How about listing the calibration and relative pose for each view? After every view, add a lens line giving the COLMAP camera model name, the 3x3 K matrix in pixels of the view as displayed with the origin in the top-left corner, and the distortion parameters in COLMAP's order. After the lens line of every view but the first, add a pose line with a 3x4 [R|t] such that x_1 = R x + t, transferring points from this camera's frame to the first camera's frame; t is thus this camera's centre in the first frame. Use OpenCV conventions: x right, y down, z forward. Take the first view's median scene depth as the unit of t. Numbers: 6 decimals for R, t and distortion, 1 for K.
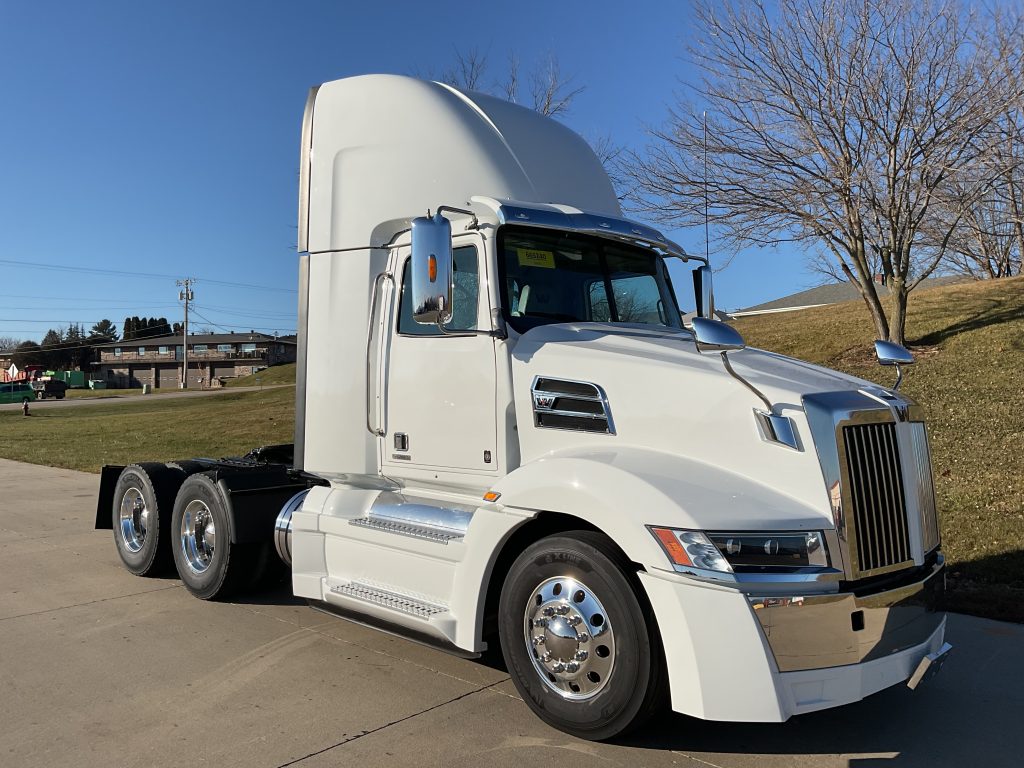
lens RADIAL K [[804.7, 0, 506.8], [0, 804.7, 386.5], [0, 0, 1]] dist [0.084537, -0.126749]
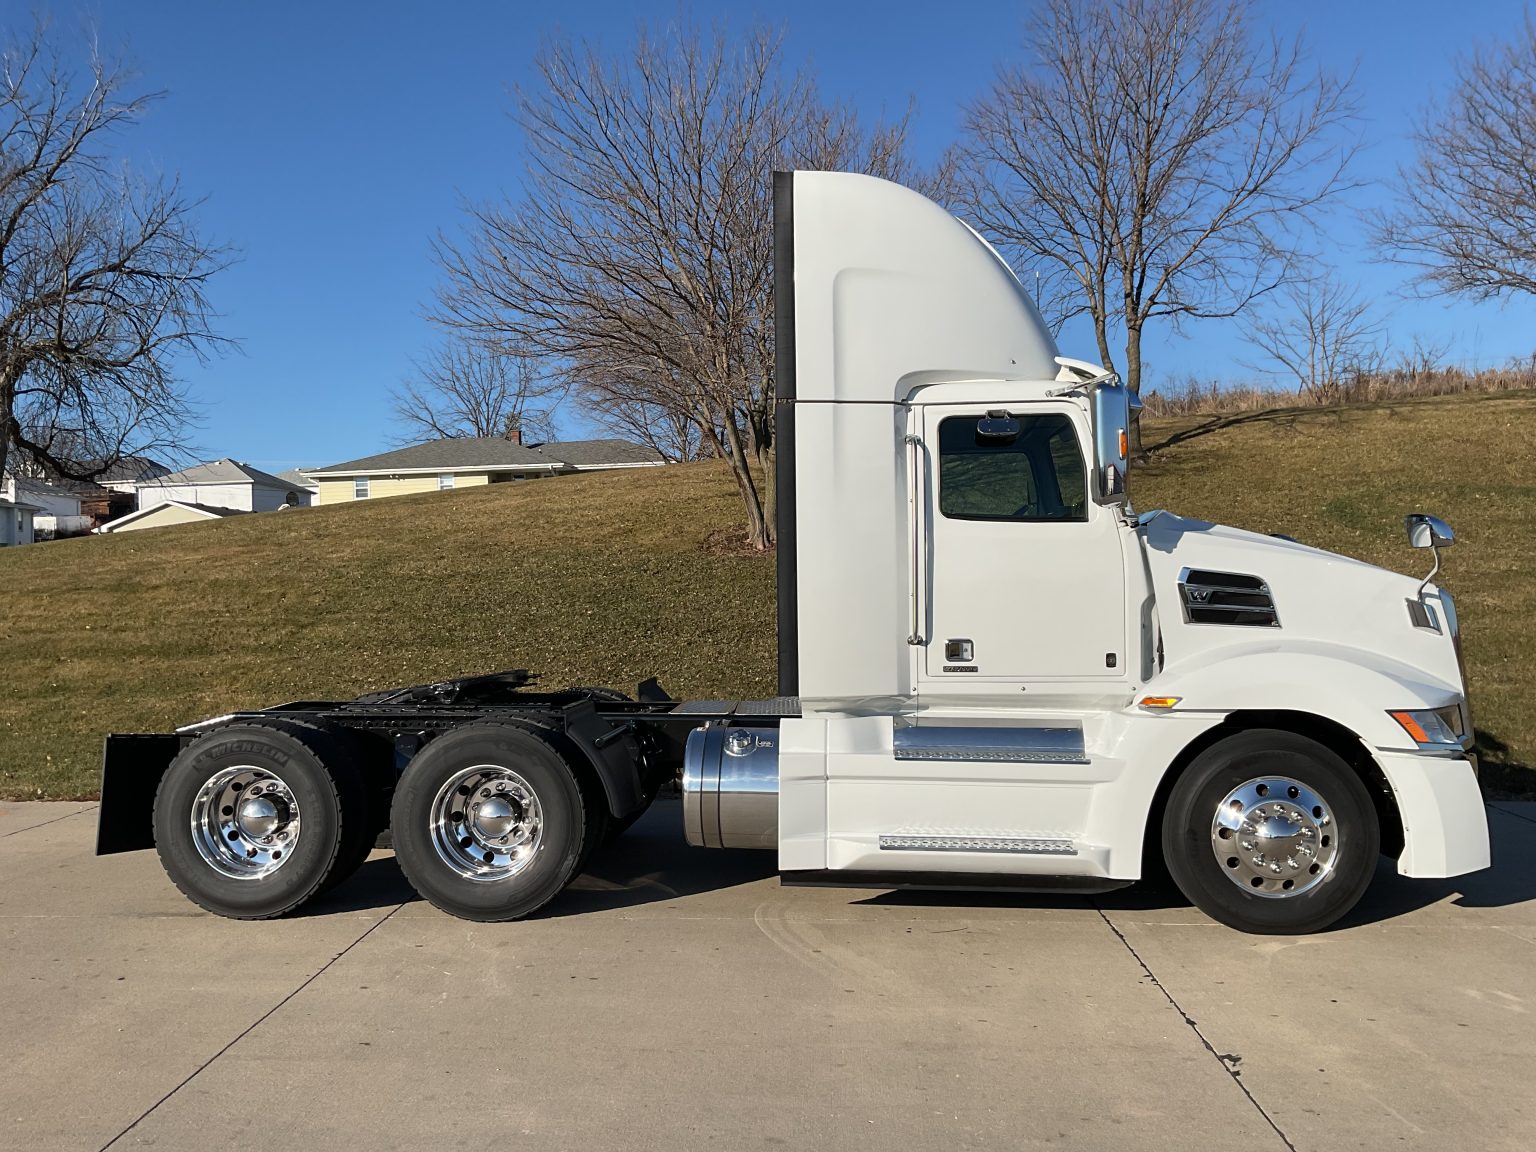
lens RADIAL K [[1238.9, 0, 726.9], [0, 1238.9, 550.7], [0, 0, 1]] dist [0.005186, -0.001475]
pose [[0.800385, 0.009746, 0.599408, -1.188304], [0.007038, 0.999646, -0.025652, -0.000146], [-0.599445, 0.024750, 0.800033, 0.171905]]
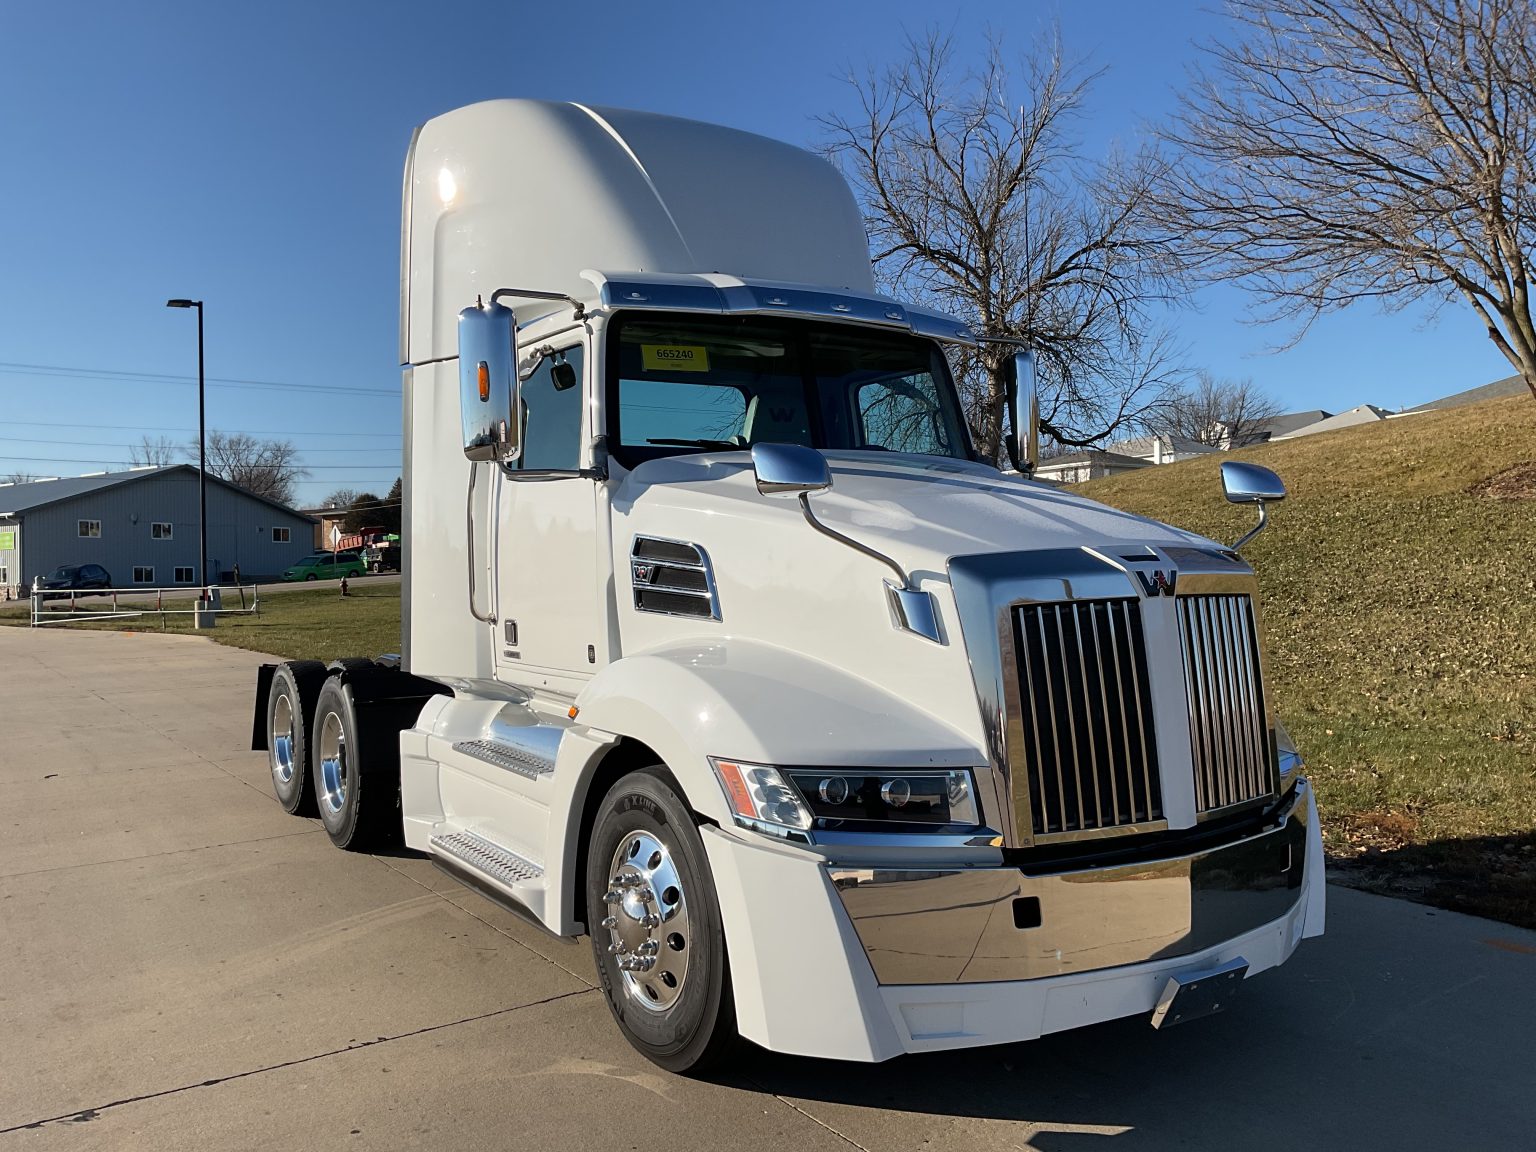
lens RADIAL K [[1209.4, 0, 768.0], [0, 1209.4, 576.0], [0, 0, 1]] dist [0.089661, -0.146301]
pose [[0.976819, -0.014281, -0.213590, 0.348937], [0.019625, 0.999545, 0.022921, 0.000542], [0.213165, -0.026582, 0.976654, 0.030306]]
